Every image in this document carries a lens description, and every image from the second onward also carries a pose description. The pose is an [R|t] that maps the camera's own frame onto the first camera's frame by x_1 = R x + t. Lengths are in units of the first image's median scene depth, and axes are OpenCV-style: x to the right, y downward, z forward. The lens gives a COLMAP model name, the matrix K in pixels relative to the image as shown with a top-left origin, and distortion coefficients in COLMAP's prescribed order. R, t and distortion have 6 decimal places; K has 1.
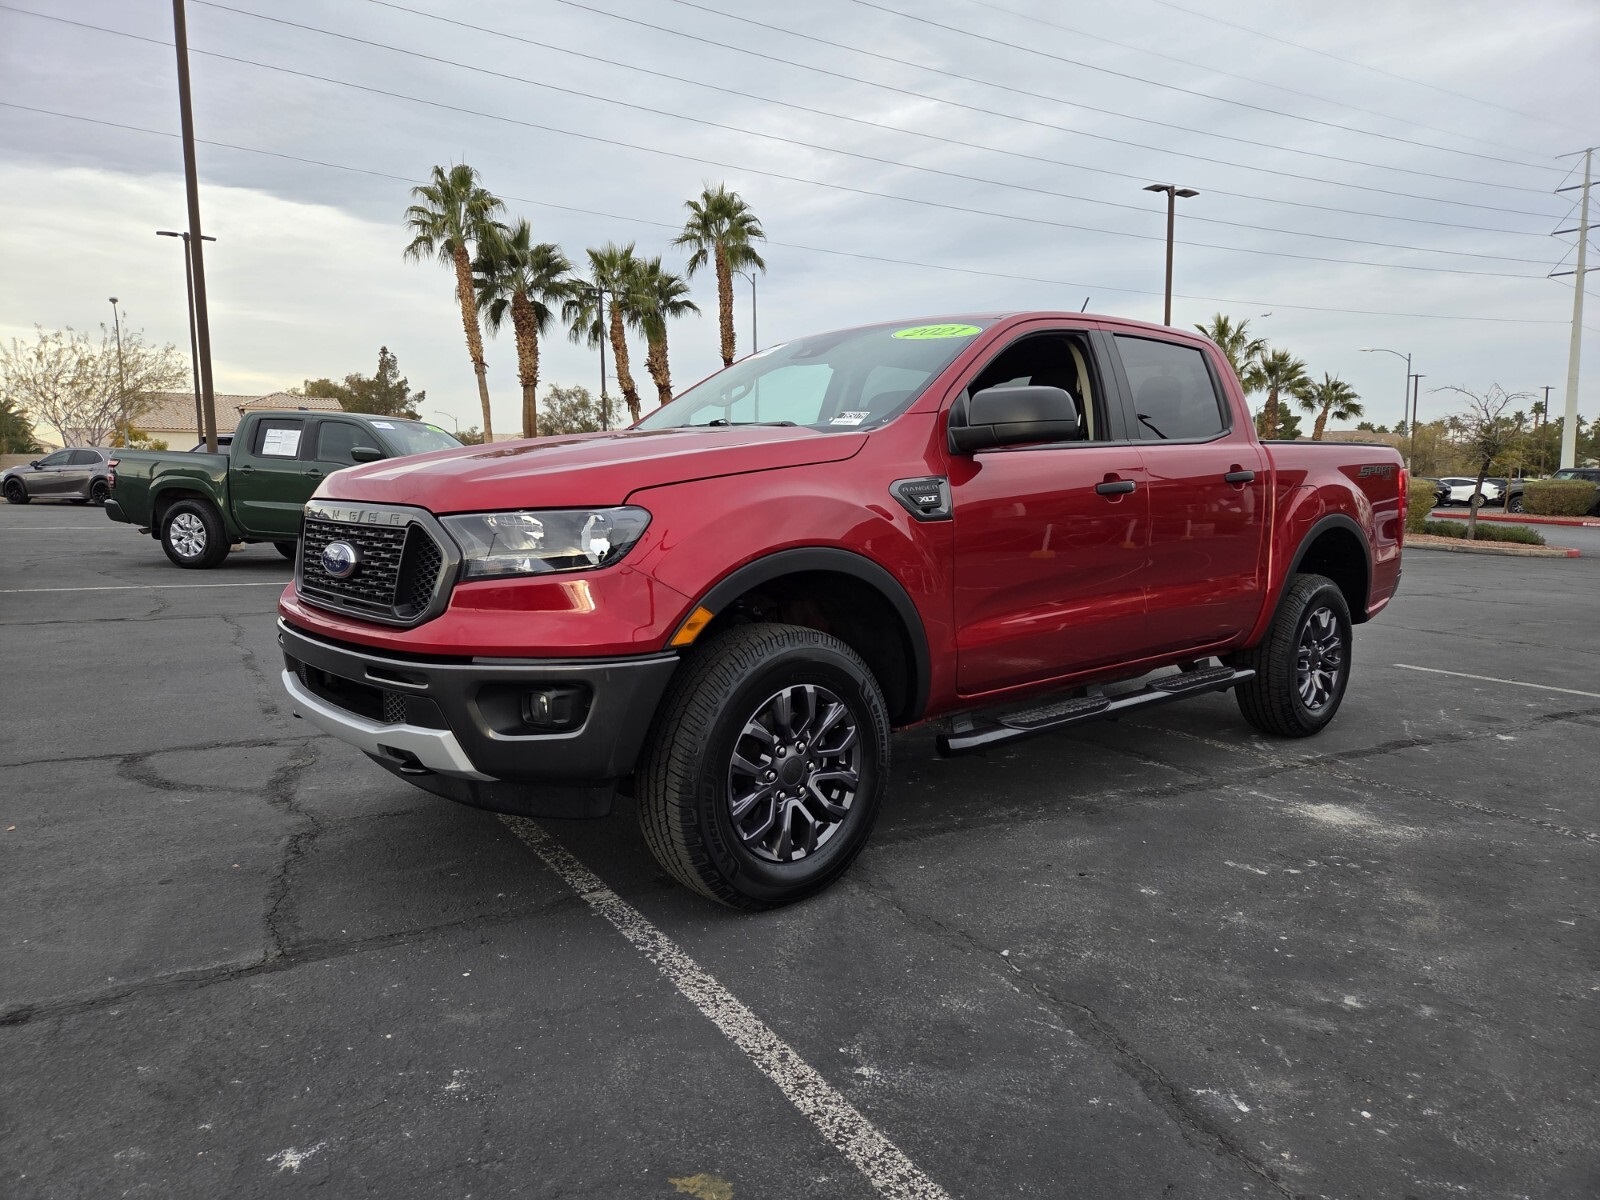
lens RADIAL K [[1071.5, 0, 794.2], [0, 1071.5, 603.9], [0, 0, 1]] dist [0.061939, -0.047304]
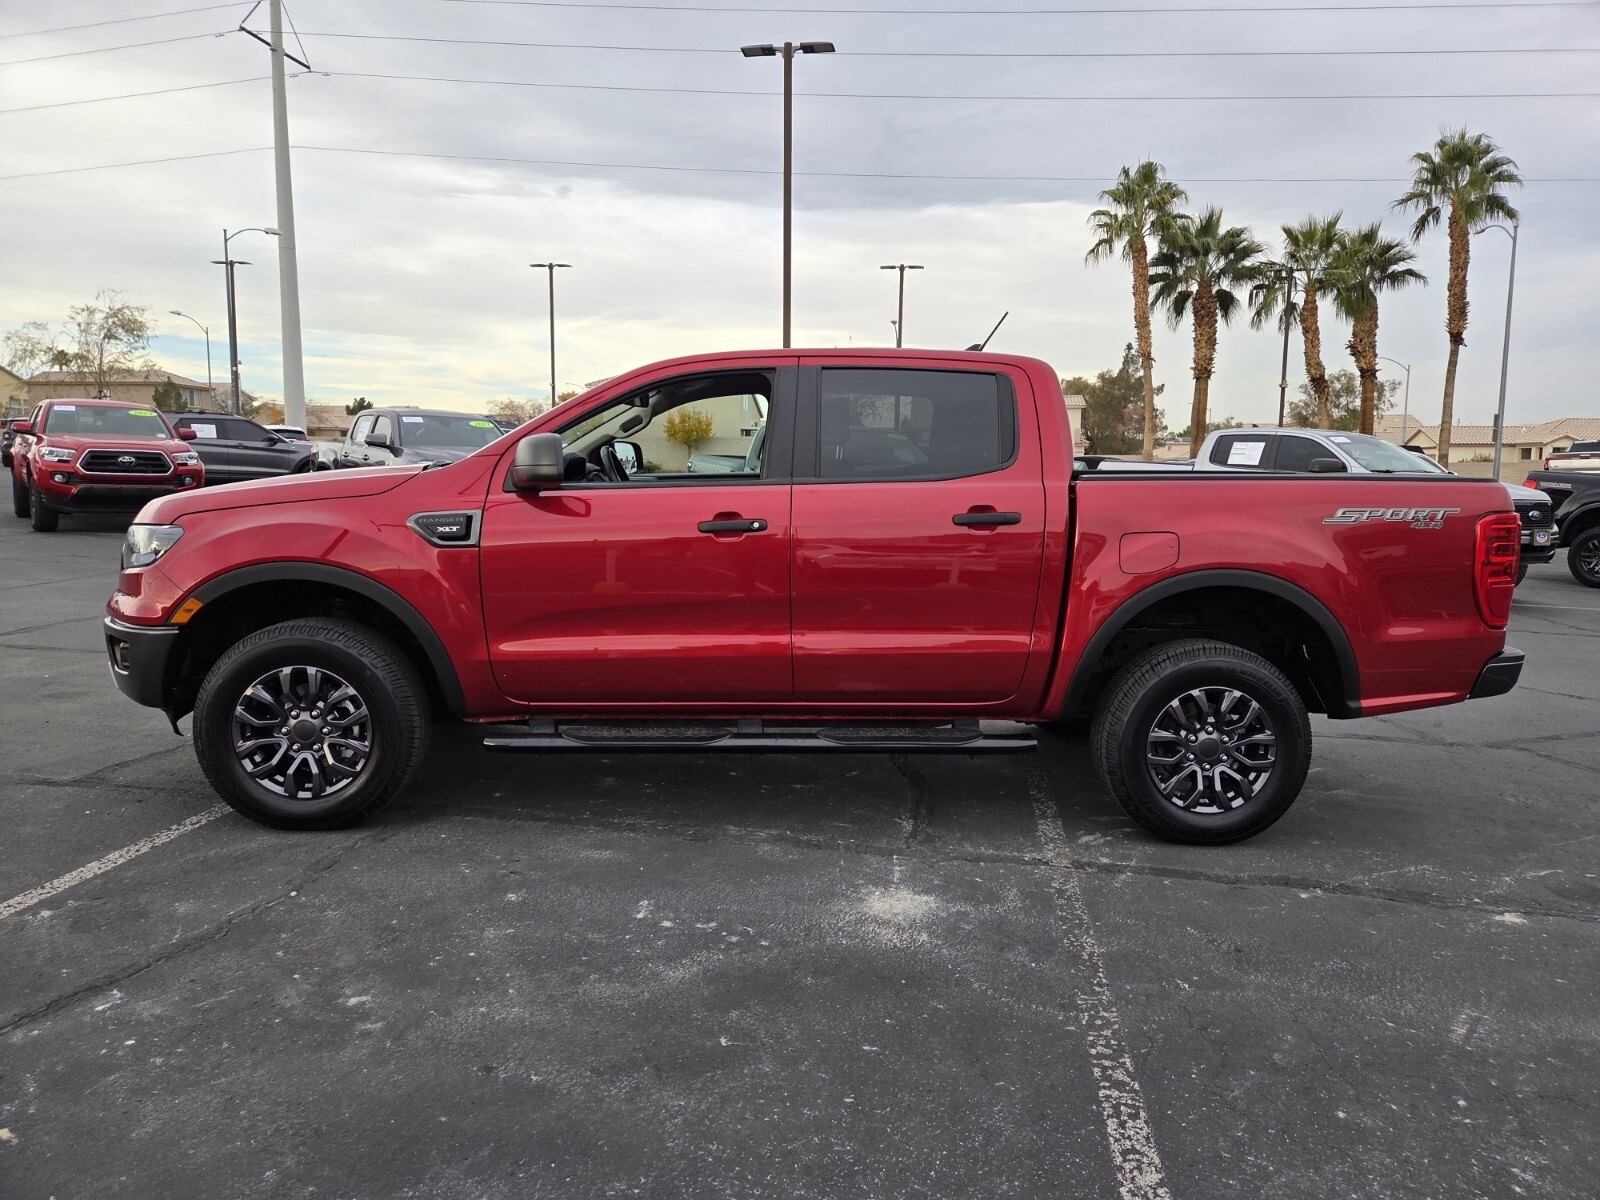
lens RADIAL K [[1071.5, 0, 795.4], [0, 1071.5, 593.2], [0, 0, 1]] dist [0.061939, -0.047304]
pose [[0.768552, 0.086565, -0.633904, 0.110363], [-0.087097, 0.995737, 0.030379, -0.009089], [0.633831, 0.031863, 0.772815, 0.029314]]
